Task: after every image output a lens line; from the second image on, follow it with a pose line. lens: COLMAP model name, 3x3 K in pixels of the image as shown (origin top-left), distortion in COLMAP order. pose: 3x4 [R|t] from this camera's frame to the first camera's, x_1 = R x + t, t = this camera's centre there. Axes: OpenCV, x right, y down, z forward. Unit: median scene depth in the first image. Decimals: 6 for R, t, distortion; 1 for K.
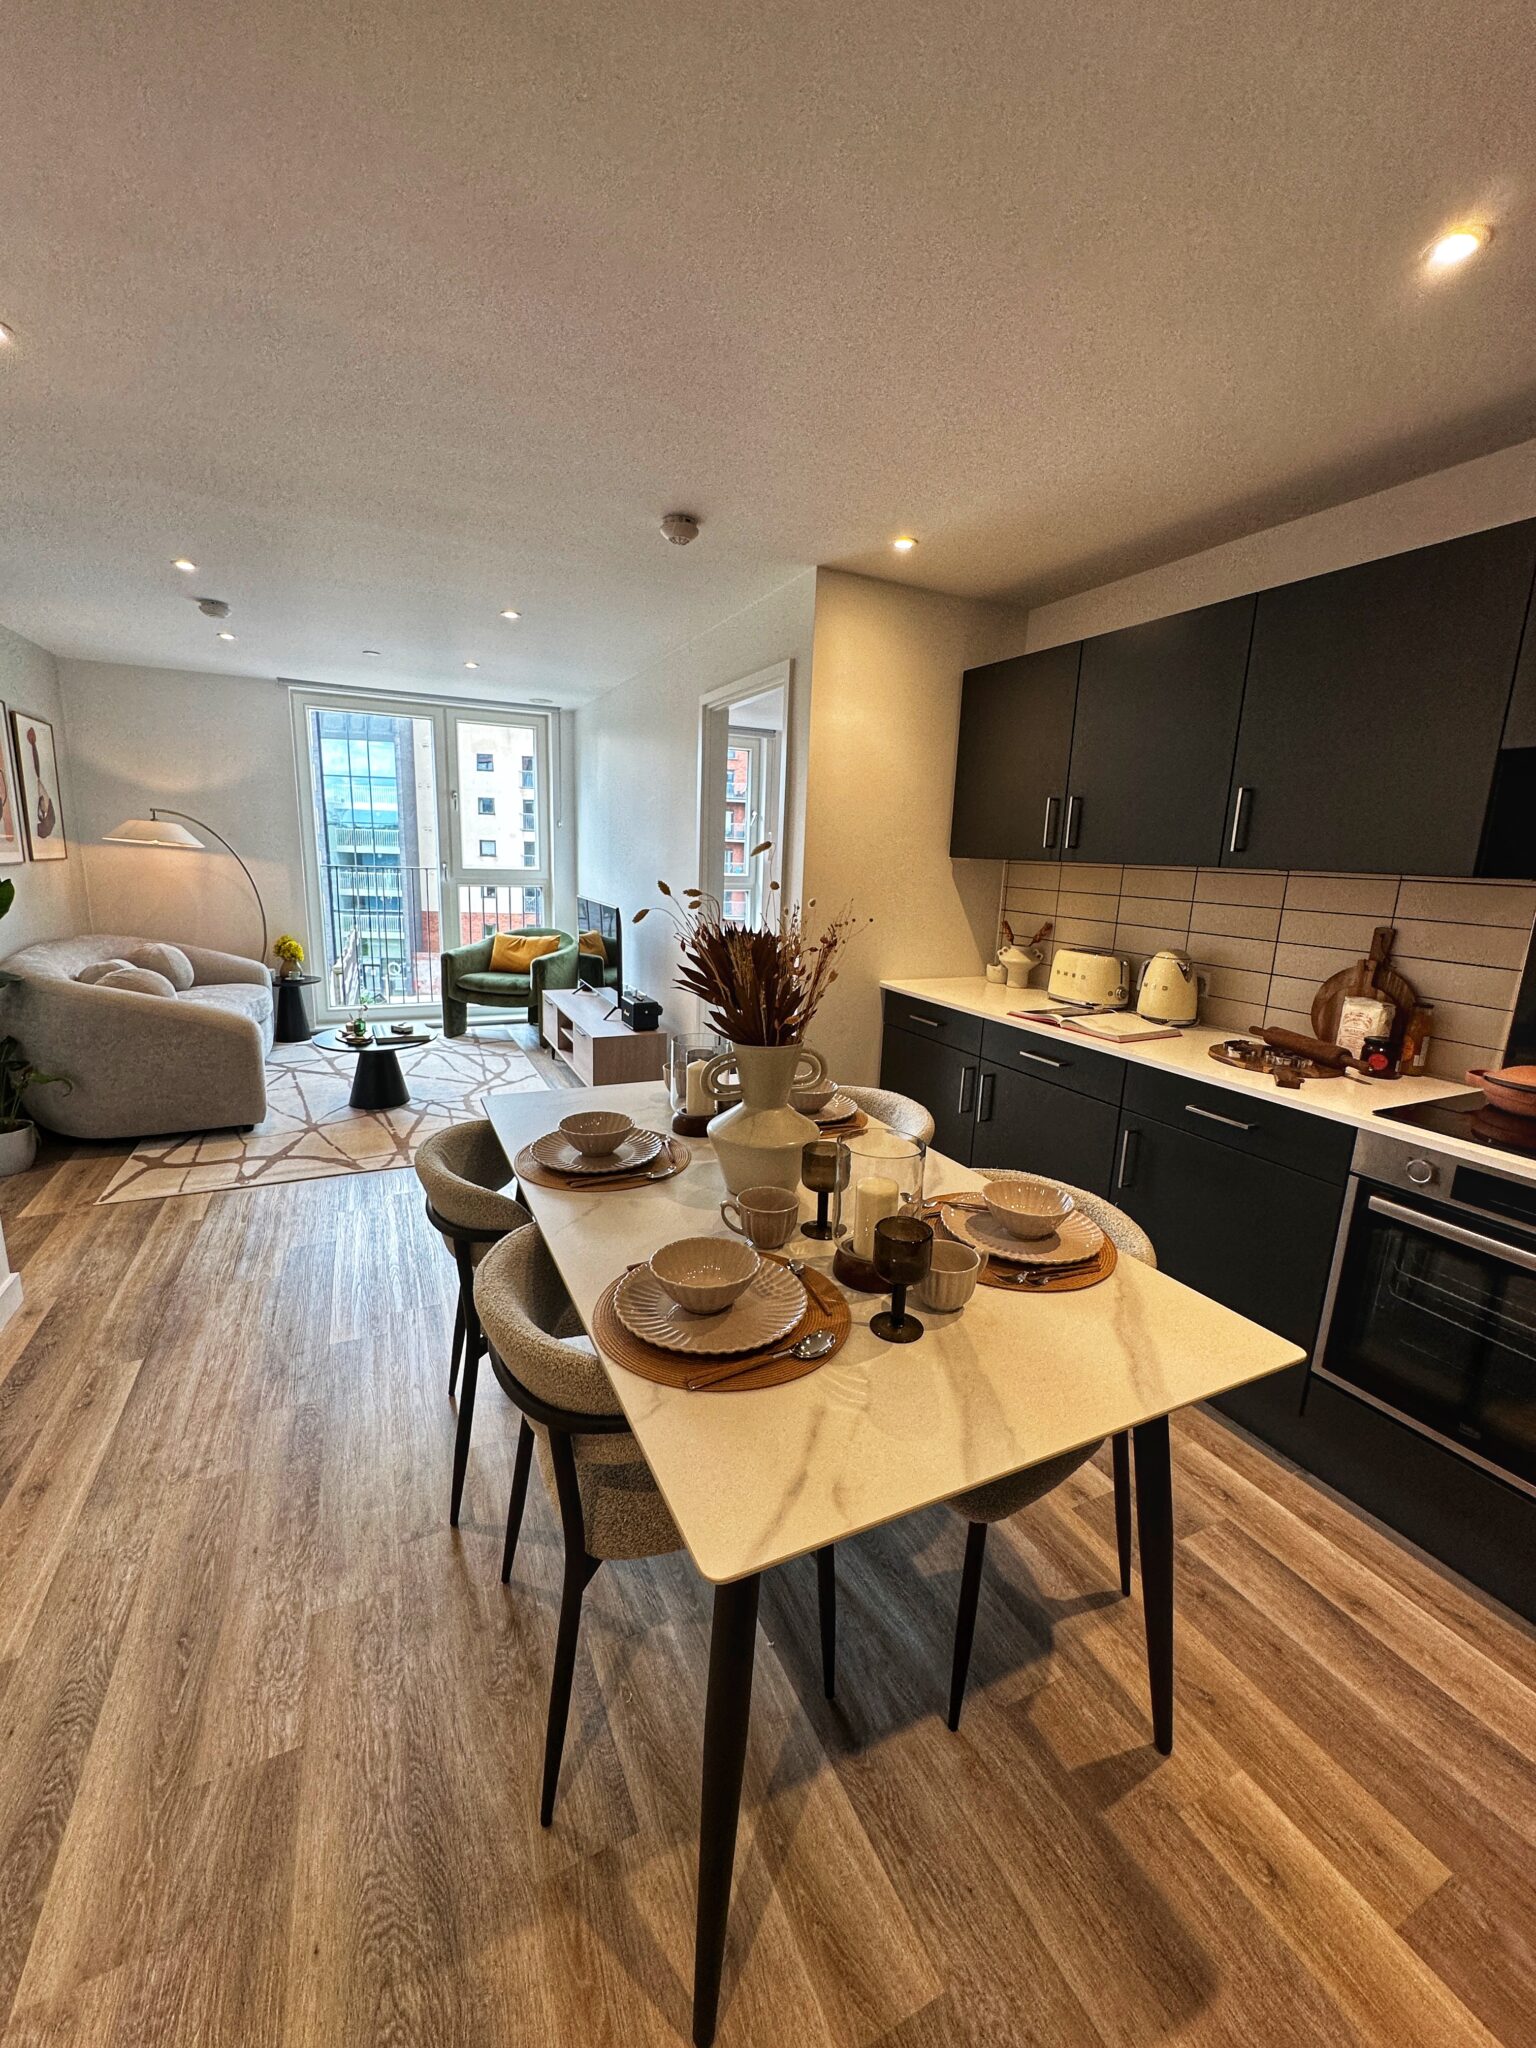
lens RADIAL K [[819.7, 0, 778.1], [0, 819.7, 1016.3], [0, 0, 1]] dist [-0.000007, 0.000249]
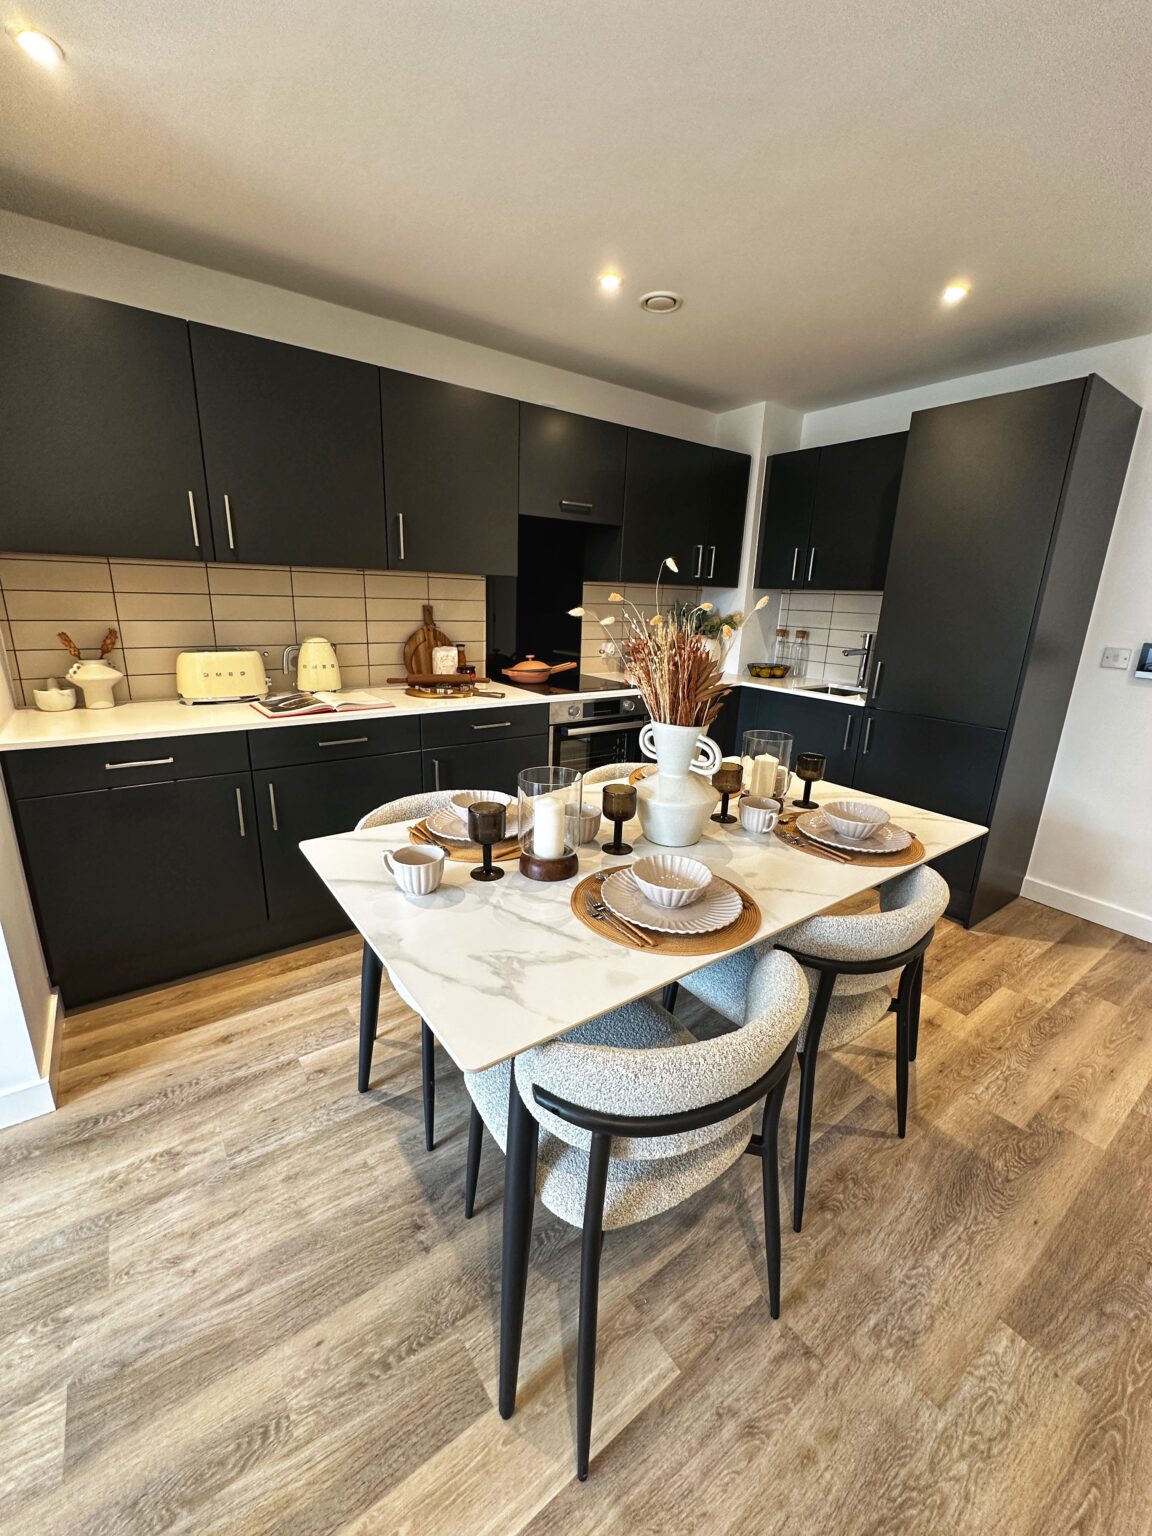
lens RADIAL K [[614.8, 0, 577.5], [0, 614.8, 770.0], [0, 0, 1]] dist [-0.000007, 0.000249]
pose [[-0.169874, -0.309553, 0.935585, -0.806762], [0.160479, 0.928021, 0.336189, -0.216879], [-0.972311, 0.207252, -0.107969, 1.151781]]
